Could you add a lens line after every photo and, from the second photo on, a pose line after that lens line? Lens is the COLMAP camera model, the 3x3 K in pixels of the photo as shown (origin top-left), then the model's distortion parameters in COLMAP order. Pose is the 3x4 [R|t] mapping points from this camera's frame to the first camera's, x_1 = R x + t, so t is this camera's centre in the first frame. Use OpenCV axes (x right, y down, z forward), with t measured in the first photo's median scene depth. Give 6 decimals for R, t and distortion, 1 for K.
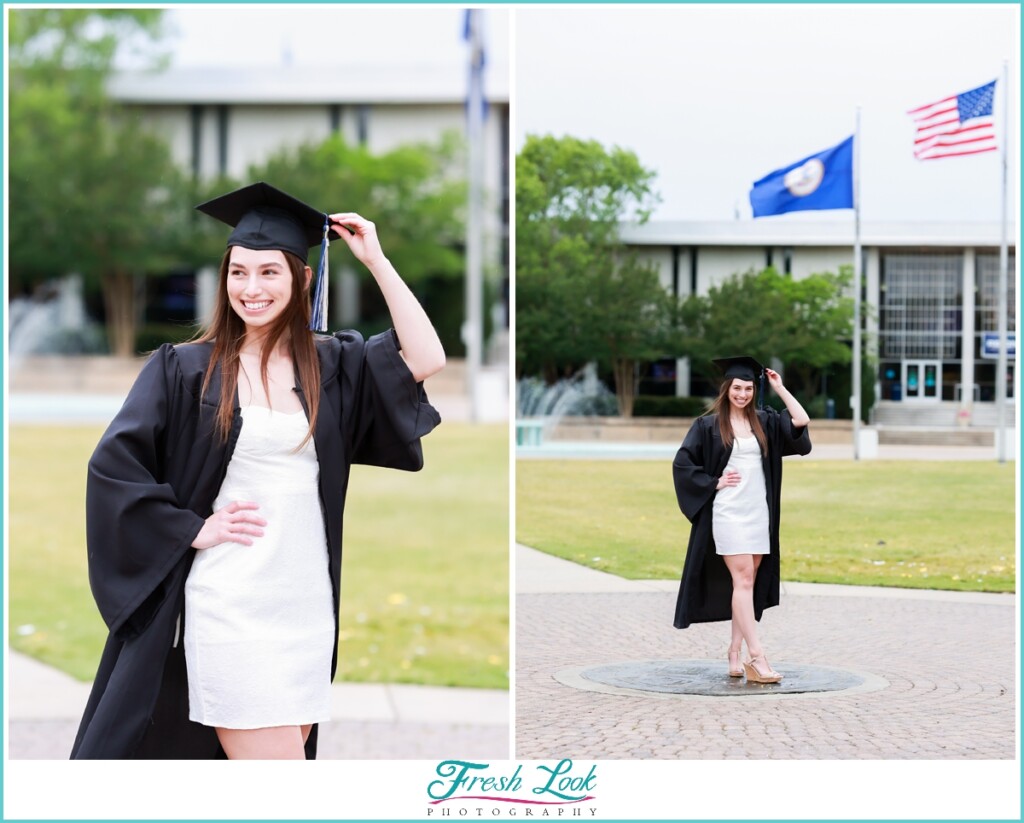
lens RADIAL K [[2563.6, 0, 512.0], [0, 2563.6, 411.5], [0, 0, 1]] dist [-0.008421, 0.458539]
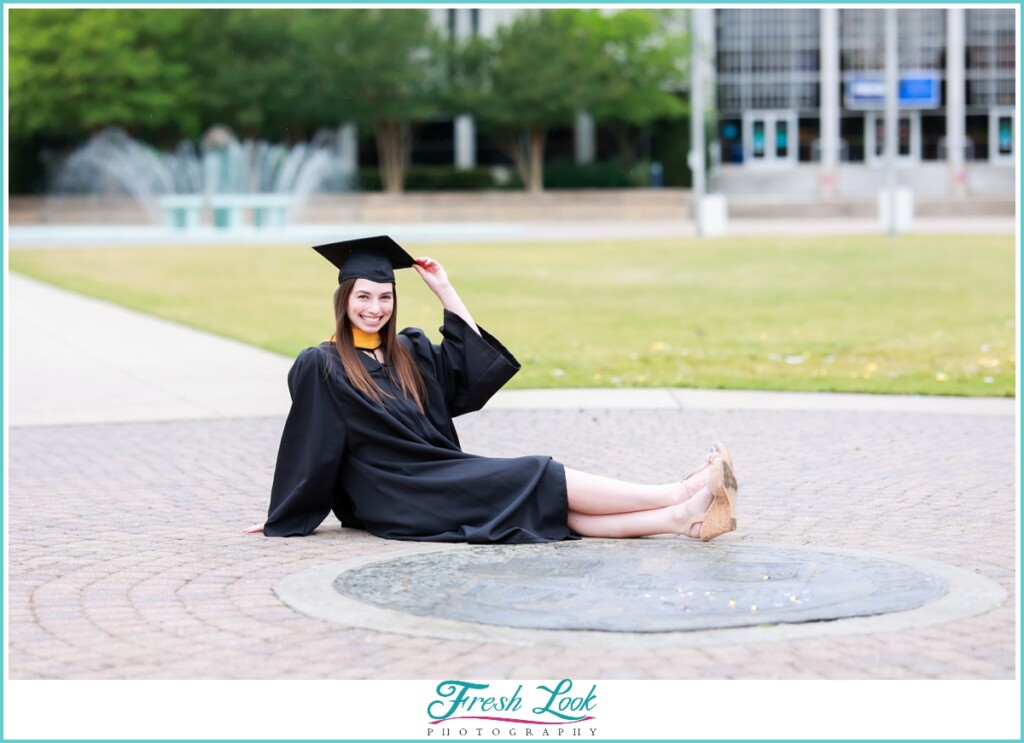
lens RADIAL K [[2576.2, 0, 512.0], [0, 2576.2, 371.5], [0, 0, 1]] dist [0.058011, 0.130204]
pose [[0.995436, -0.021676, 0.092942, 0.006845], [0.016926, 0.998525, 0.051596, 0.016944], [-0.093923, -0.049787, 0.994334, 0.223077]]
